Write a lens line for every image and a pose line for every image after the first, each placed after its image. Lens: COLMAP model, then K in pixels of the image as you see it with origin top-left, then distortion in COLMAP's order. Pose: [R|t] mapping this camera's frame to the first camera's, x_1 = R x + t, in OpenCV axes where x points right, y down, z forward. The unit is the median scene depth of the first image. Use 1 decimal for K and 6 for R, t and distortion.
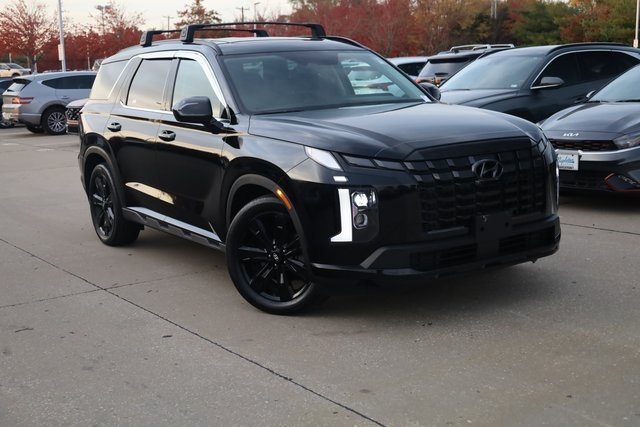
lens RADIAL K [[969.9, 0, 320.0], [0, 969.9, 213.5], [0, 0, 1]] dist [0.014666, 0.064434]
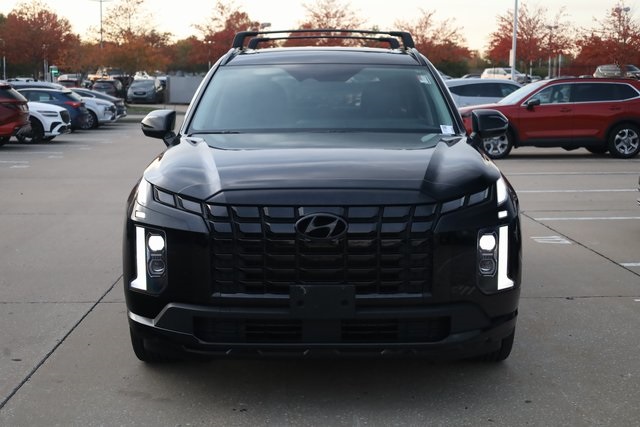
lens RADIAL K [[969.9, 0, 320.0], [0, 969.9, 213.5], [0, 0, 1]] dist [0.014666, 0.064434]
pose [[0.781149, 0.115997, -0.613475, 0.618047], [-0.117303, 0.992358, 0.038273, -0.081911], [0.613226, 0.042066, 0.788786, 0.386233]]
